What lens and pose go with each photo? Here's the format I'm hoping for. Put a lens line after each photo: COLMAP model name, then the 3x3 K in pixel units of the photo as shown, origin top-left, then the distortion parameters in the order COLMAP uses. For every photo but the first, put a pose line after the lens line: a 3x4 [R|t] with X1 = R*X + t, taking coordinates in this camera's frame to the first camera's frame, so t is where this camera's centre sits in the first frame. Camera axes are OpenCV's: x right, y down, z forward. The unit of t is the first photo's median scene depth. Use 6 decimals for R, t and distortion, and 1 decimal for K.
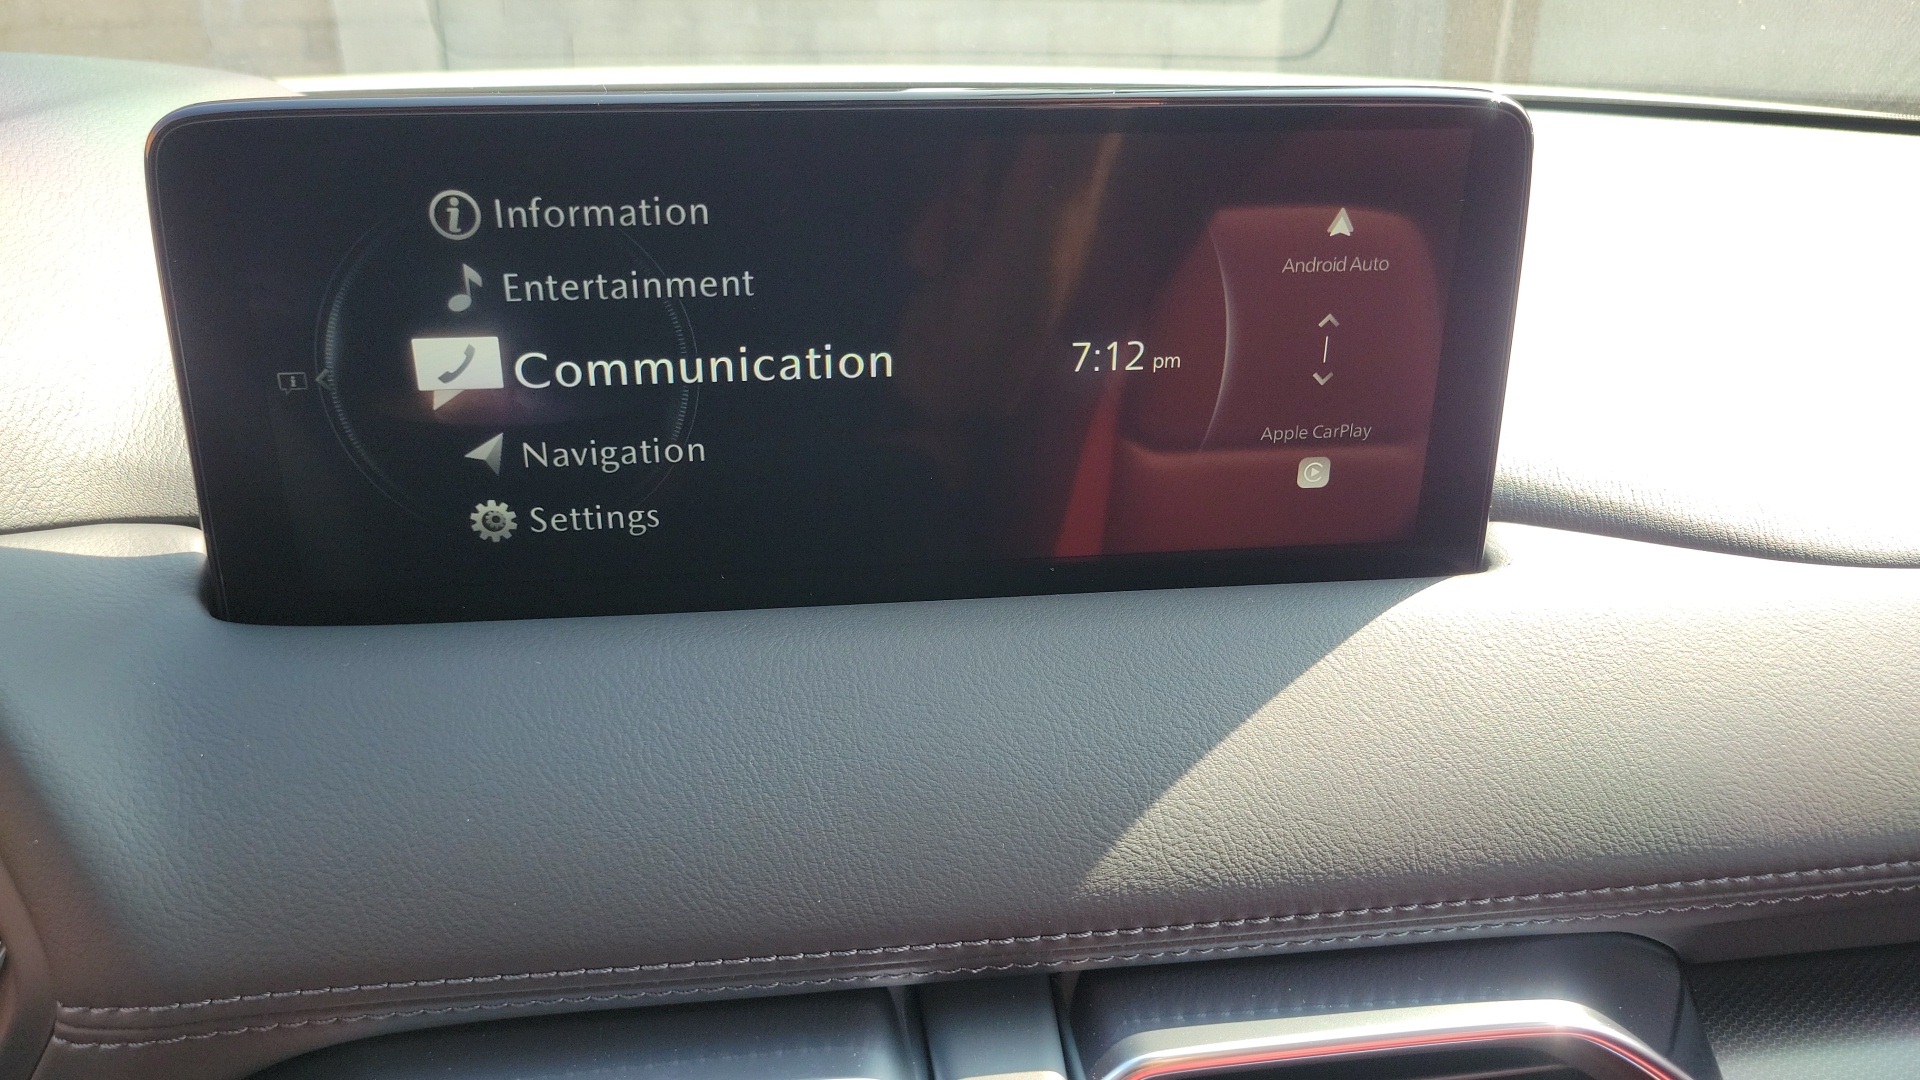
lens RADIAL K [[1490.9, 0, 971.4], [0, 1490.9, 524.7], [0, 0, 1]] dist [0.026248, -0.021285]
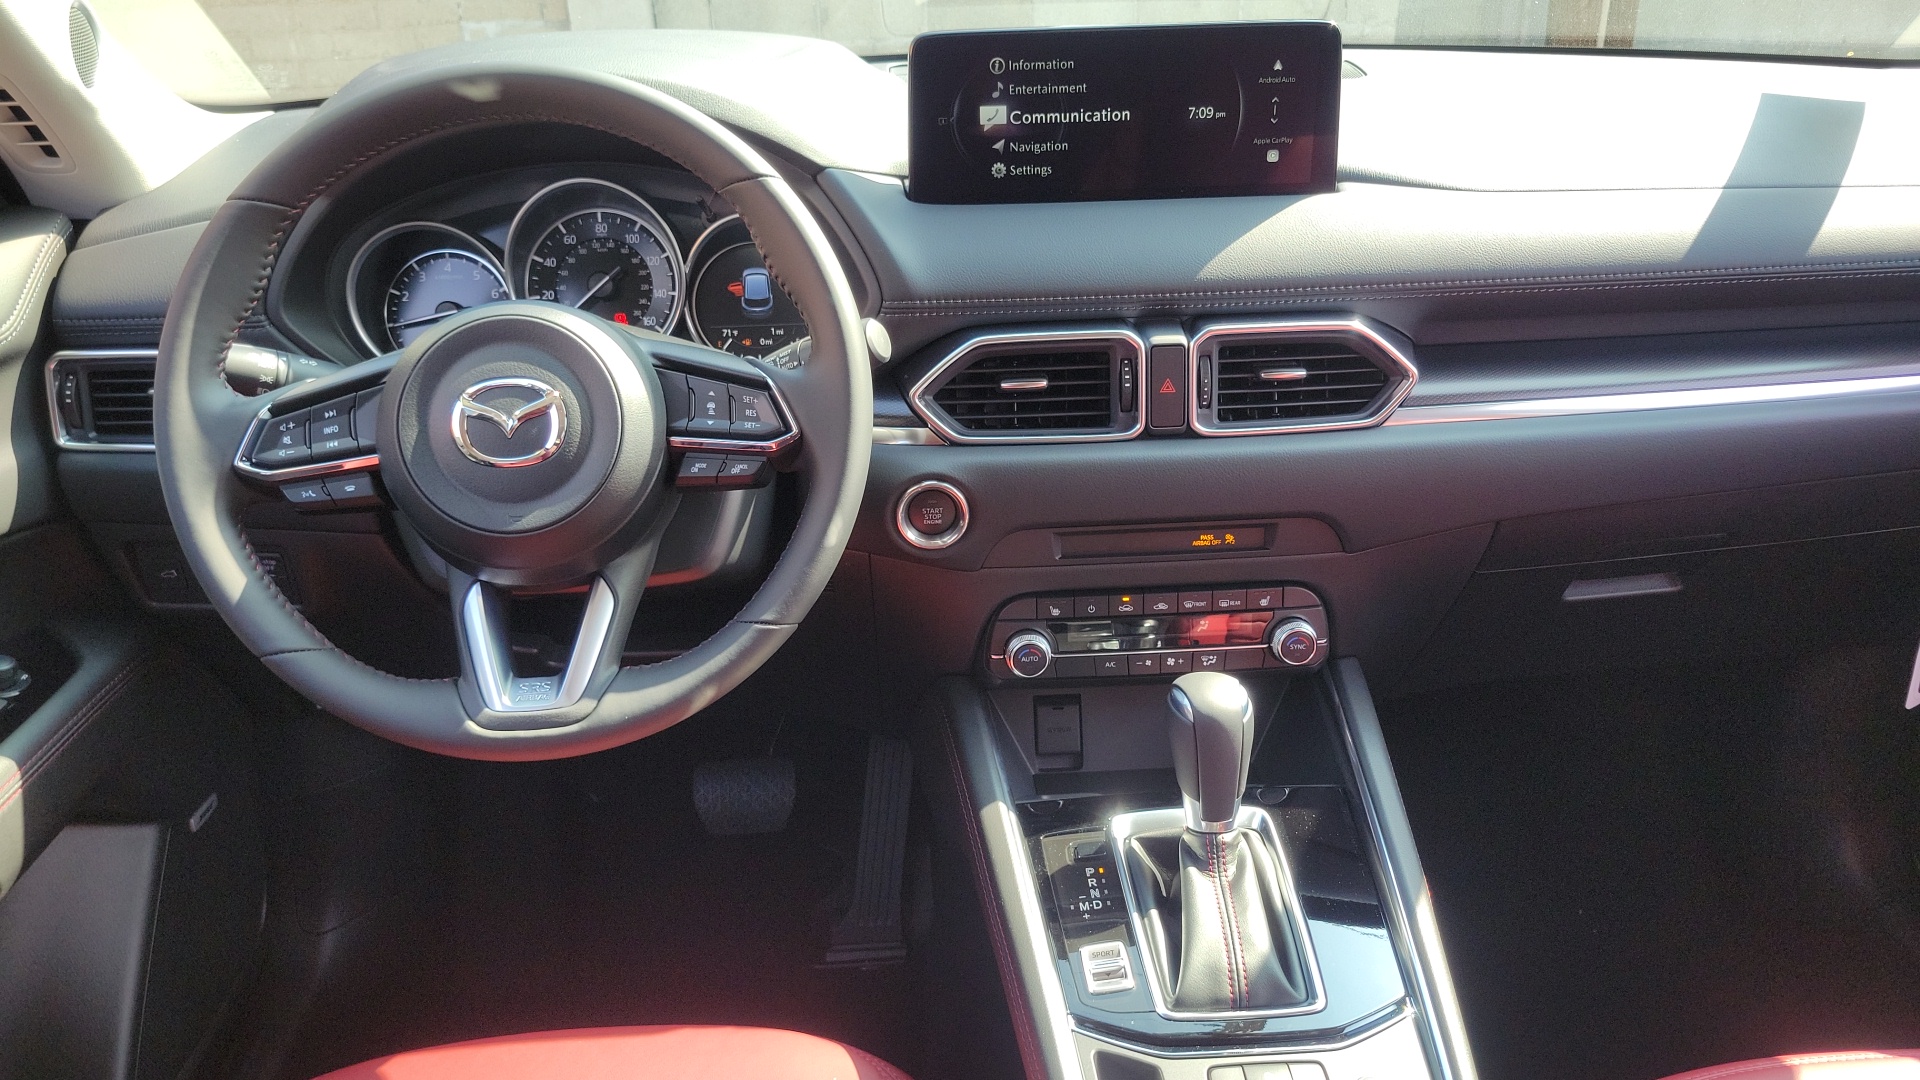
lens RADIAL K [[1490.9, 0, 992.3], [0, 1490.9, 551.7], [0, 0, 1]] dist [0.026248, -0.021285]
pose [[0.997800, 0.000887, -0.066291, -0.132451], [0.000219, 0.999861, 0.016669, 0.745826], [0.066296, -0.016647, 0.997661, -2.118463]]
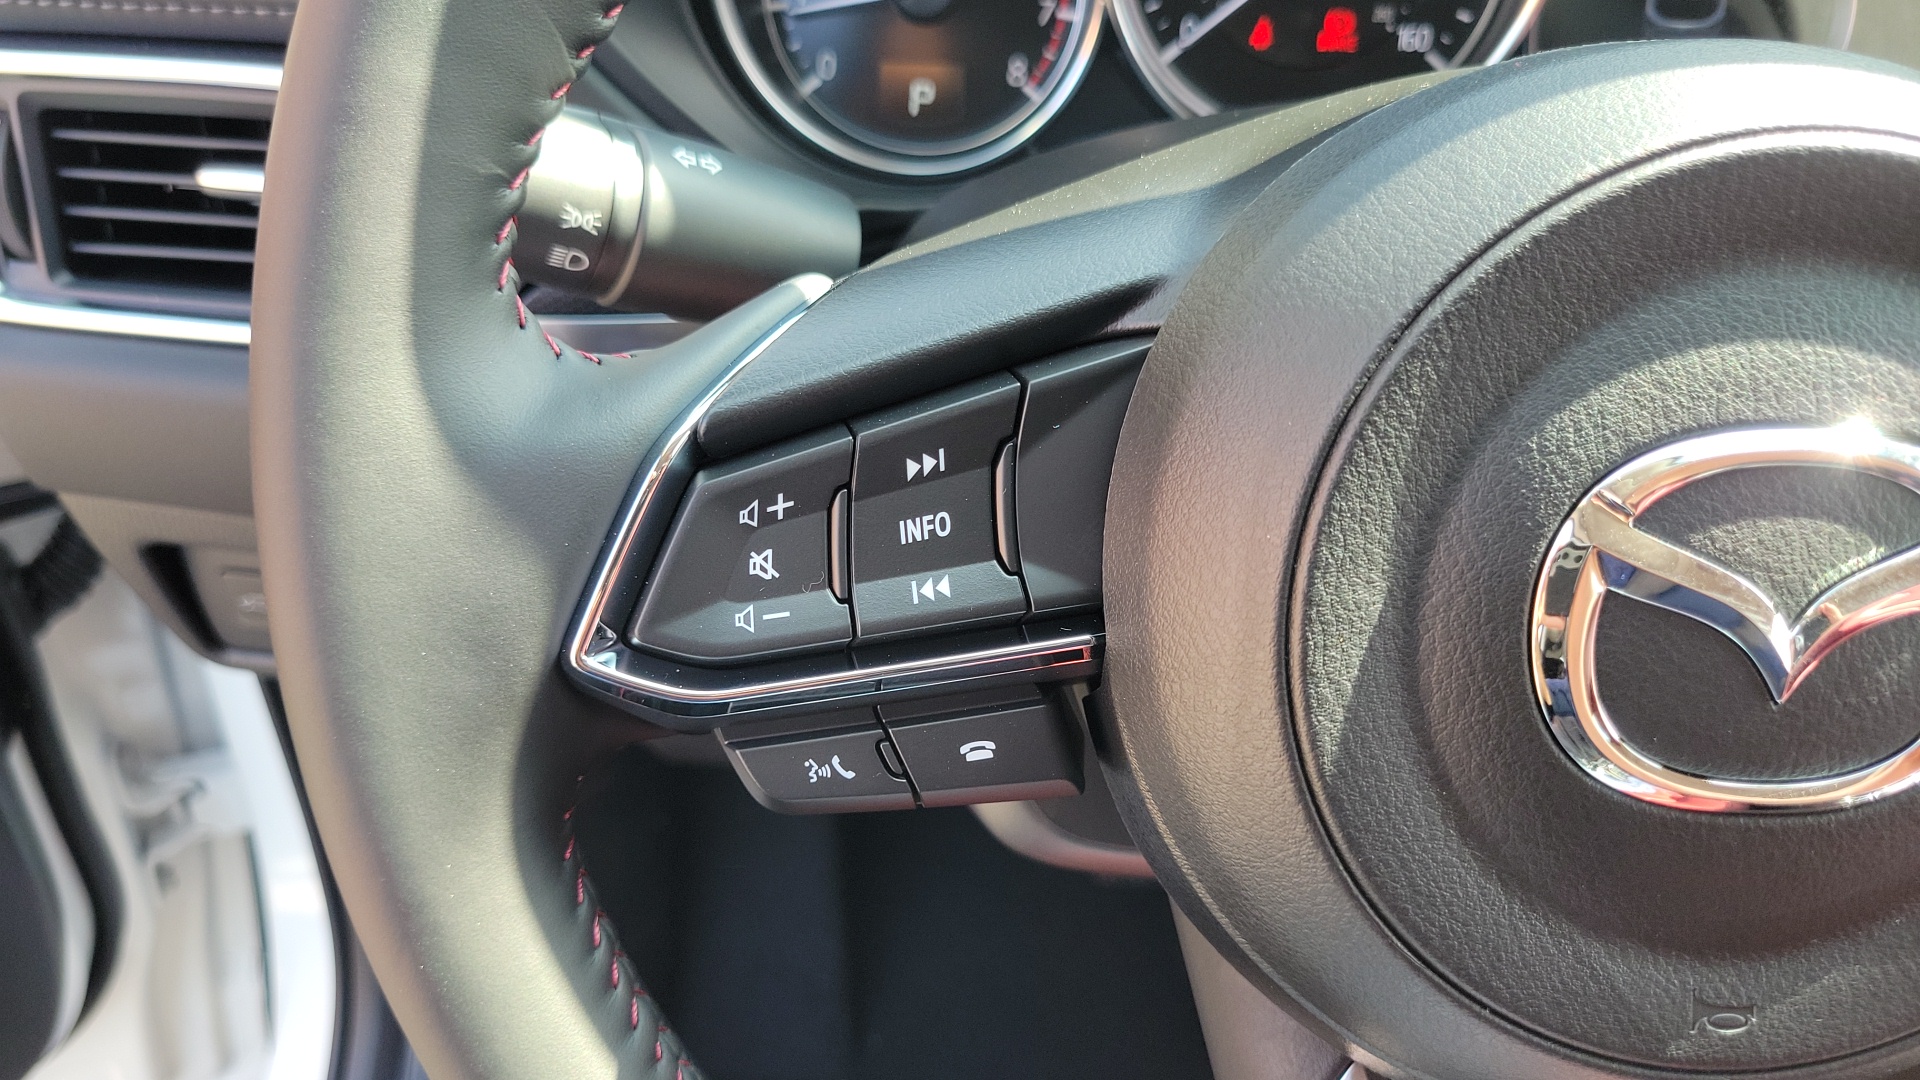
lens RADIAL K [[1490.9, 0, 920.7], [0, 1490.9, 530.8], [0, 0, 1]] dist [0.026248, -0.021285]
pose [[0.988923, 0.100127, -0.109575, -1.376844], [-0.071899, 0.968963, 0.236517, 0.423443], [0.129856, -0.226019, 0.965429, -0.238810]]
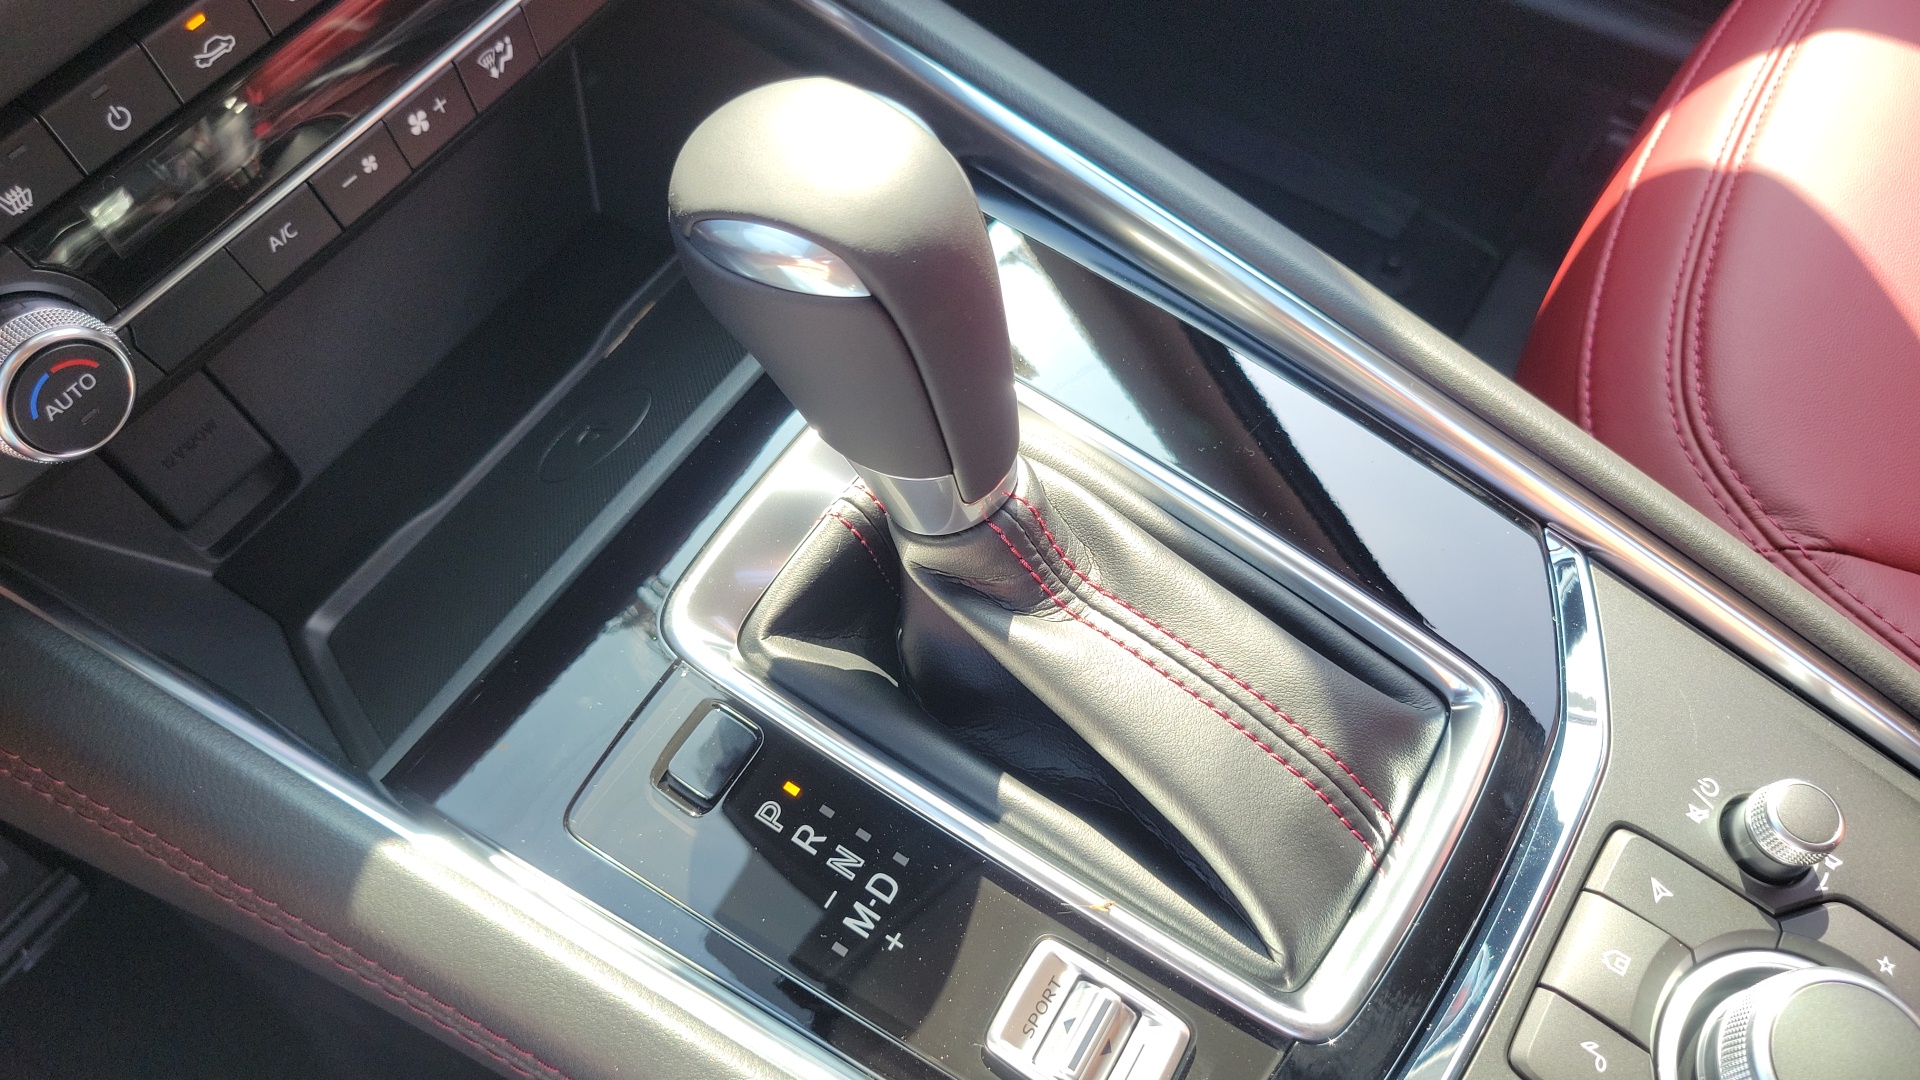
lens RADIAL K [[1490.9, 0, 944.4], [0, 1490.9, 542.8], [0, 0, 1]] dist [0.026248, -0.021285]
pose [[0.667009, -0.652934, 0.358855, -0.296875], [0.355351, 0.702136, 0.617034, 0.716781], [-0.654847, -0.284047, 0.700351, 0.066441]]
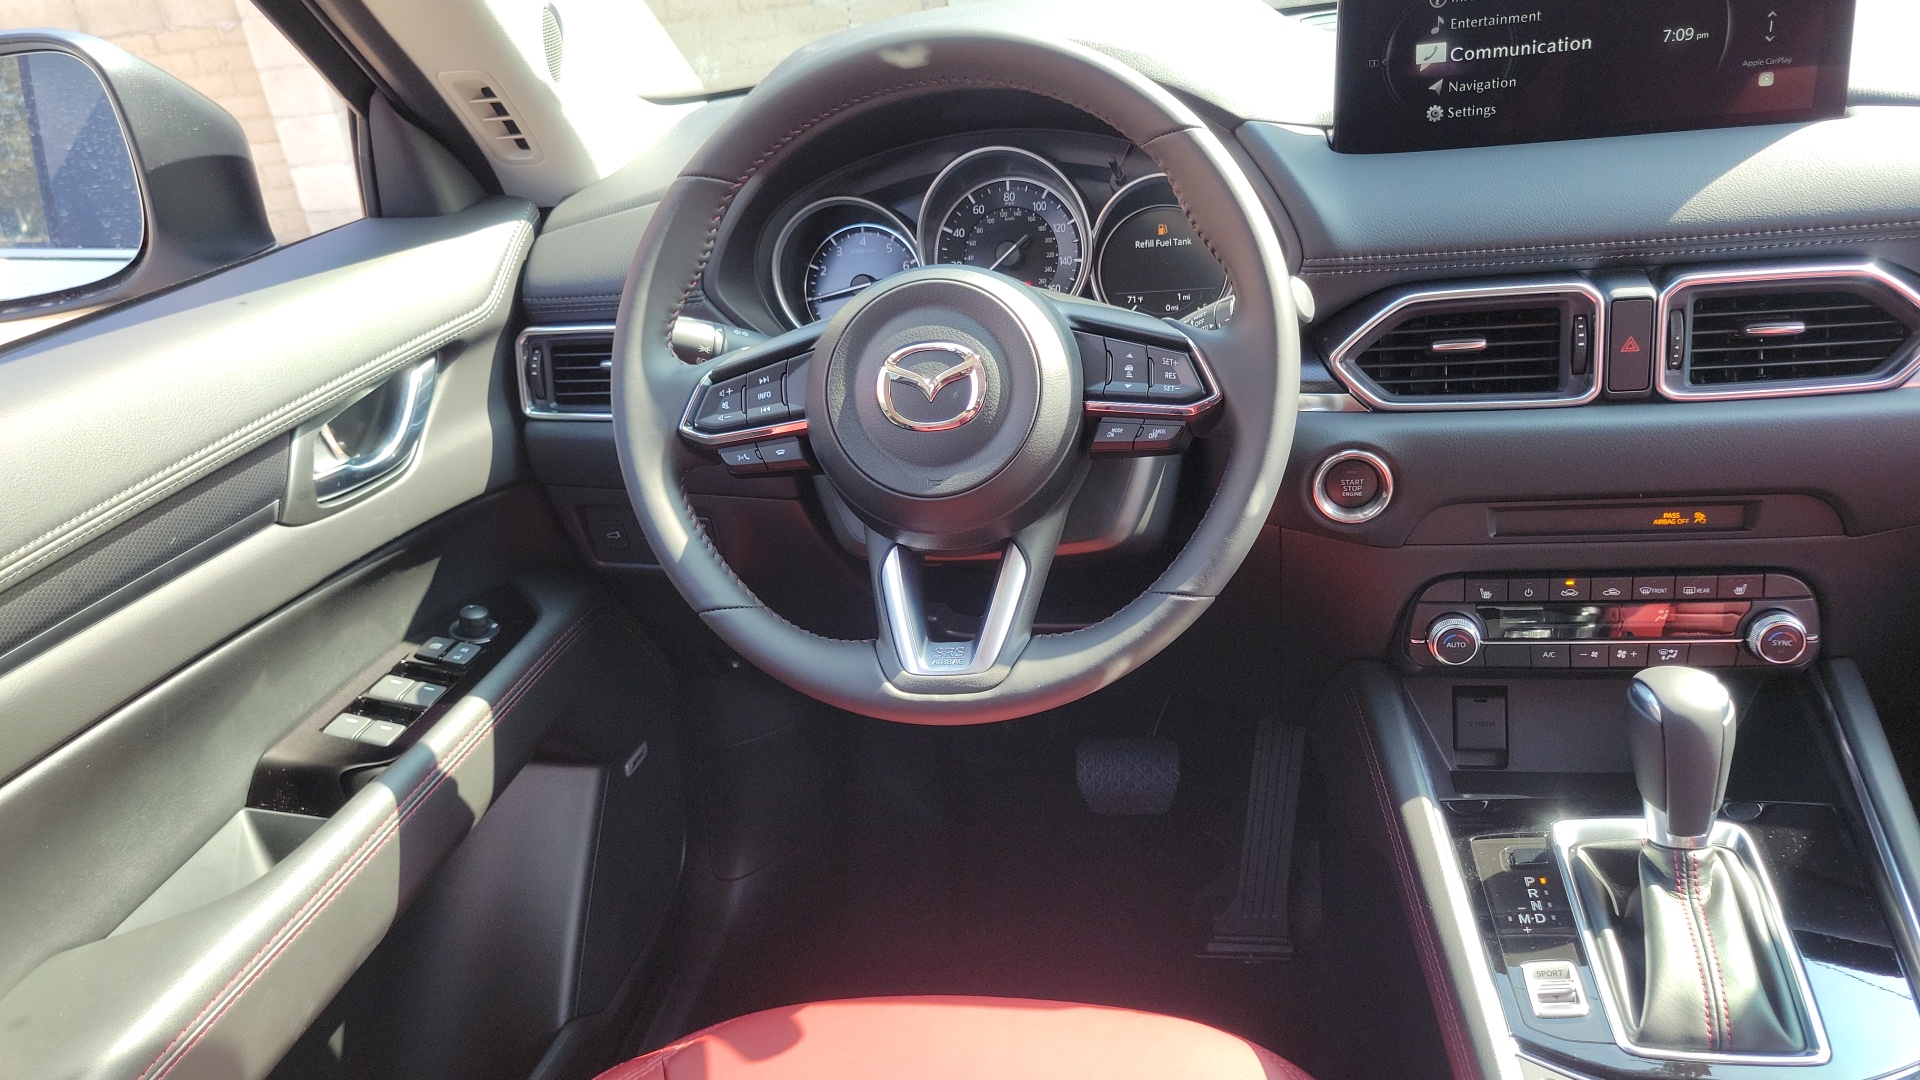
lens RADIAL K [[1490.9, 0, 951.1], [0, 1490.9, 545.7], [0, 0, 1]] dist [0.026248, -0.021285]
pose [[0.946583, 0.021637, -0.321732, -0.263686], [-0.014819, 0.999611, 0.023627, 0.778698], [0.322118, -0.017597, 0.946536, -2.033471]]
